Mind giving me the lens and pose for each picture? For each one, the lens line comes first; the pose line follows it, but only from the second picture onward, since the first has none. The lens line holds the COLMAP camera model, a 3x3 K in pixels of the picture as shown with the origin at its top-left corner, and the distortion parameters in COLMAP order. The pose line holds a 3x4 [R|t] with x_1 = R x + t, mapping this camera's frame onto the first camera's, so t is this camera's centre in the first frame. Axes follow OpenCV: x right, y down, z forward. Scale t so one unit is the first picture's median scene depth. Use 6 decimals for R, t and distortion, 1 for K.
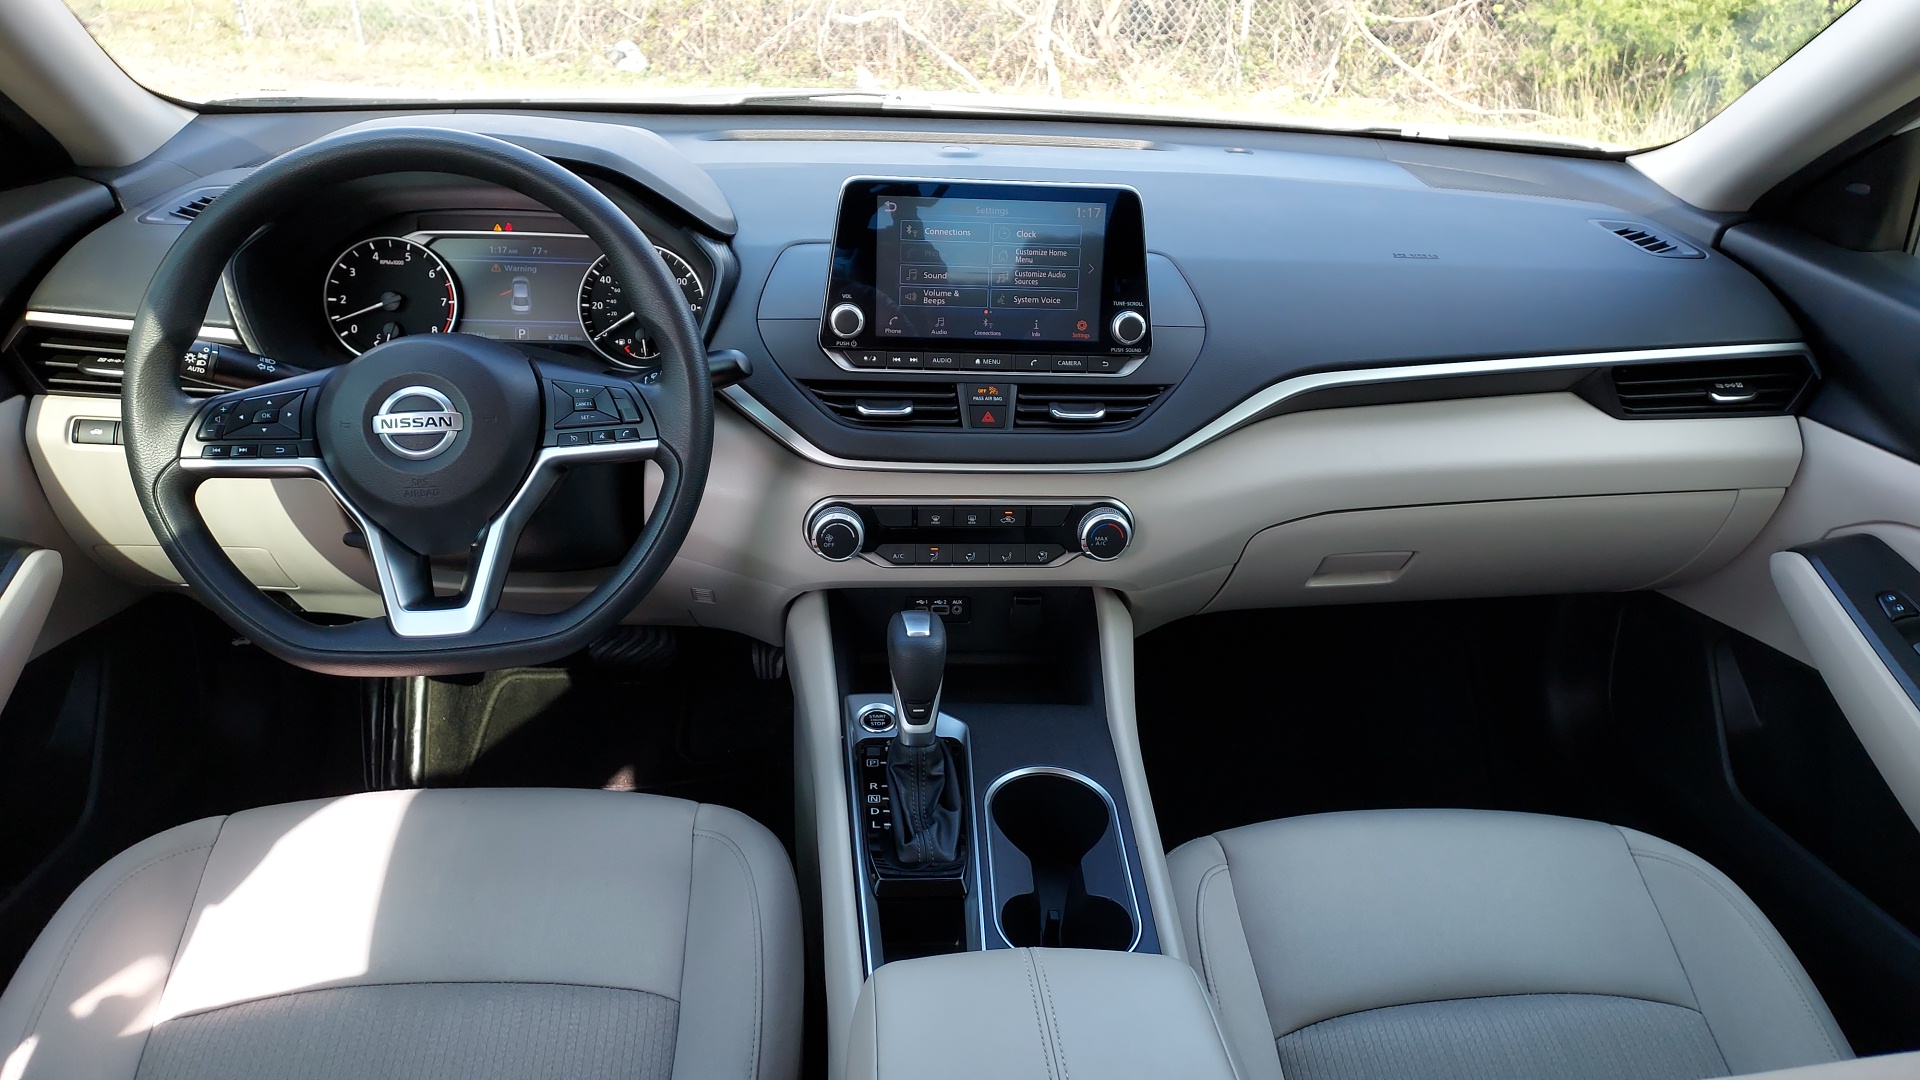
lens RADIAL K [[1381.9, 0, 975.8], [0, 1381.9, 530.7], [0, 0, 1]] dist [0.082960, -0.088238]
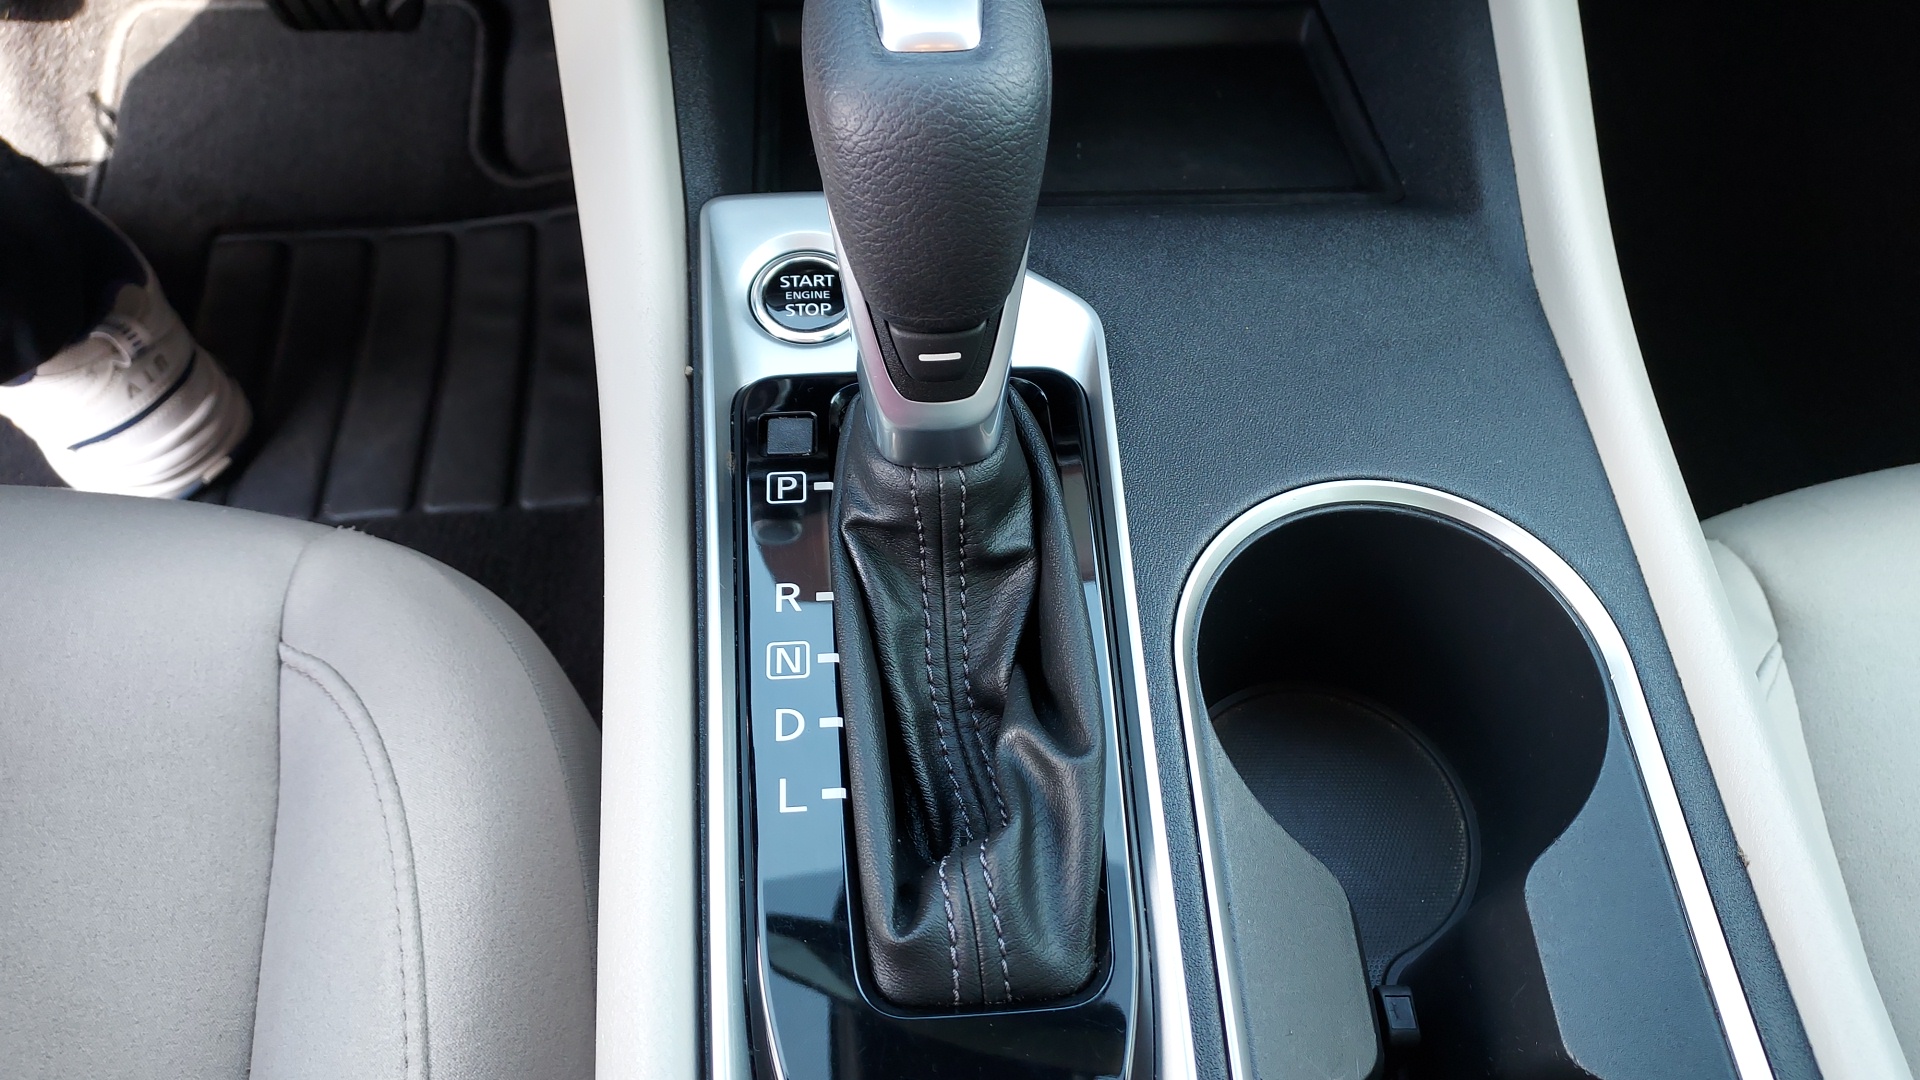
lens RADIAL K [[1381.9, 0, 975.8], [0, 1381.9, 530.7], [0, 0, 1]] dist [0.082960, -0.088238]
pose [[0.999782, 0.000591, -0.020860, -0.027638], [0.009863, 0.867523, 0.497300, 0.030025], [0.018391, -0.497397, 0.867328, 0.722453]]
